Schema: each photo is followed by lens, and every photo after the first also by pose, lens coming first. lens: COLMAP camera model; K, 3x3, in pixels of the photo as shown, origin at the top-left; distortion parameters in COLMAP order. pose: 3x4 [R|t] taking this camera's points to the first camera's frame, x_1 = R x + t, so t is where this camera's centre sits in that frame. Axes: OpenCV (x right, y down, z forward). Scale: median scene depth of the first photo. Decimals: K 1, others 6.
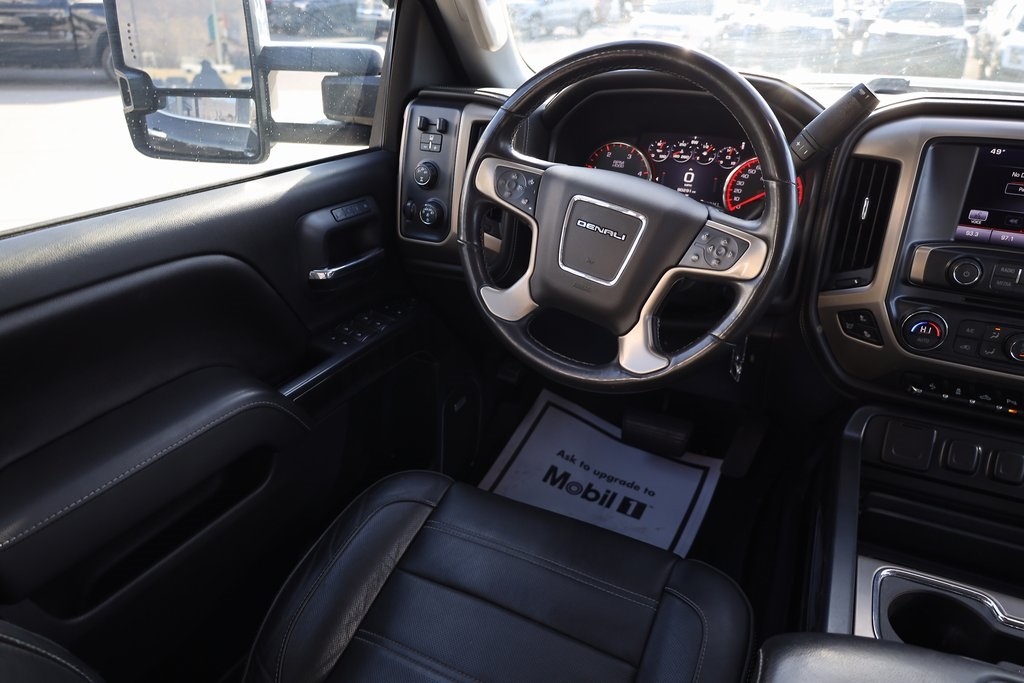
lens RADIAL K [[716.9, 0, 487.5], [0, 716.9, 351.5], [0, 0, 1]] dist [-0.025441, 0.003770]
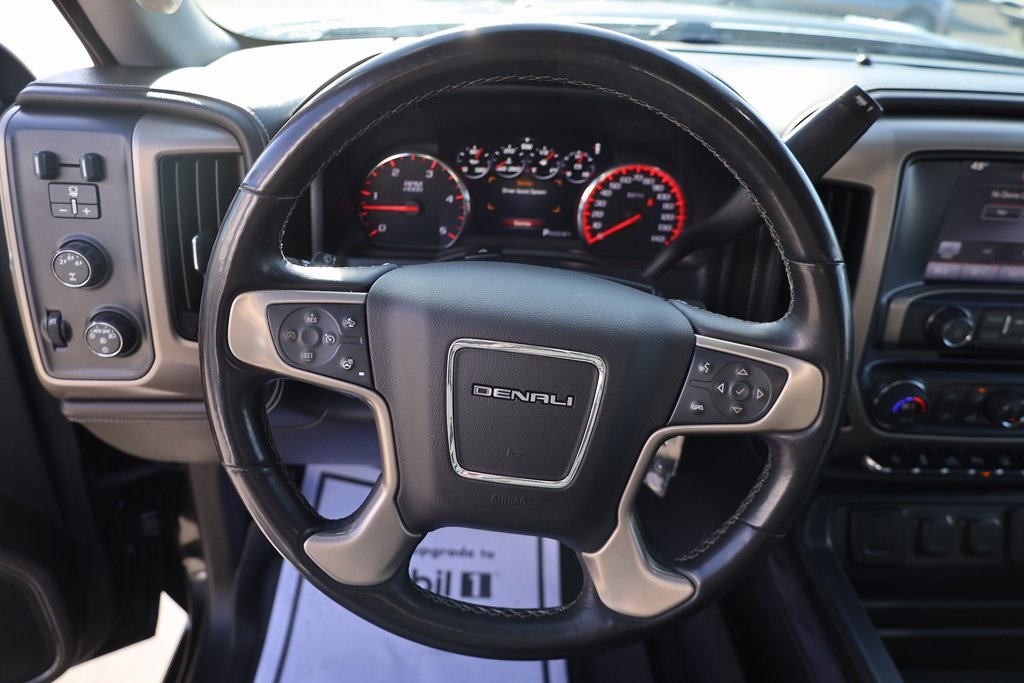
lens RADIAL K [[687.2, 0, 519.9], [0, 687.2, 340.9], [0, 0, 1]] dist [-0.023723, 0.006381]
pose [[0.874476, -0.222485, 0.431036, -0.040514], [0.170707, 0.972917, 0.155856, -0.271607], [-0.454038, -0.062711, 0.888773, 0.525493]]
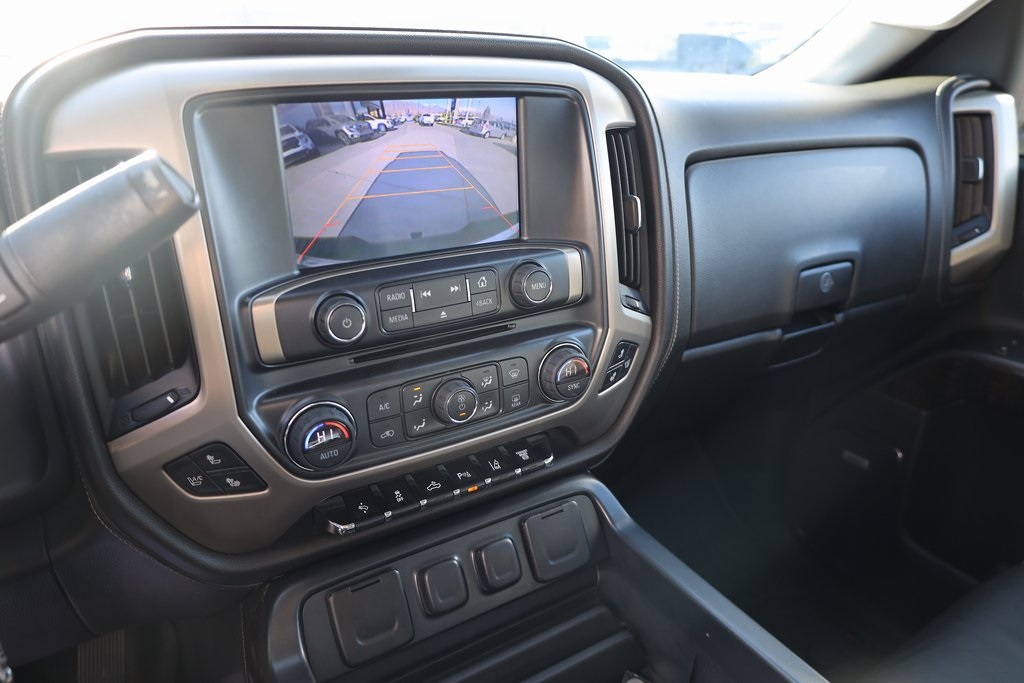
lens RADIAL K [[699.6, 0, 513.2], [0, 699.6, 337.4], [0, 0, 1]] dist [-0.011459, -0.000801]
pose [[0.521517, -0.326683, 0.788224, 0.277012], [0.361703, 0.921333, 0.142535, -0.121160], [-0.772781, 0.210769, 0.598653, 0.522371]]
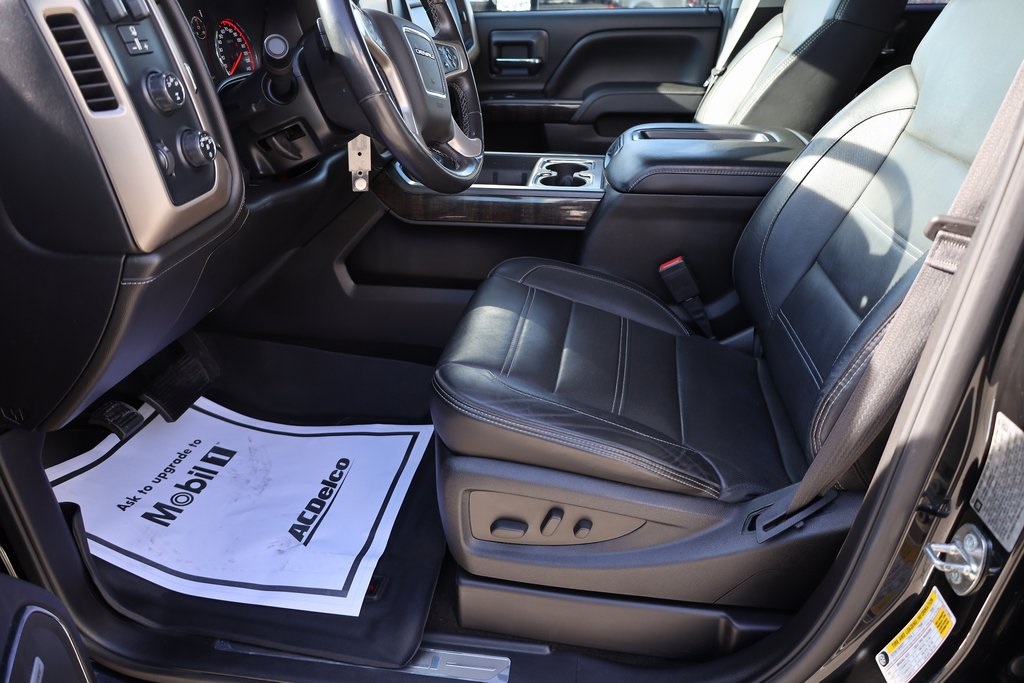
lens RADIAL K [[687.2, 0, 500.1], [0, 687.2, 350.9], [0, 0, 1]] dist [-0.023723, 0.006381]
pose [[-0.311579, -0.459963, 0.831476, -0.973847], [0.408557, 0.725175, 0.554258, -0.368119], [-0.857904, 0.512401, -0.038028, 1.115217]]
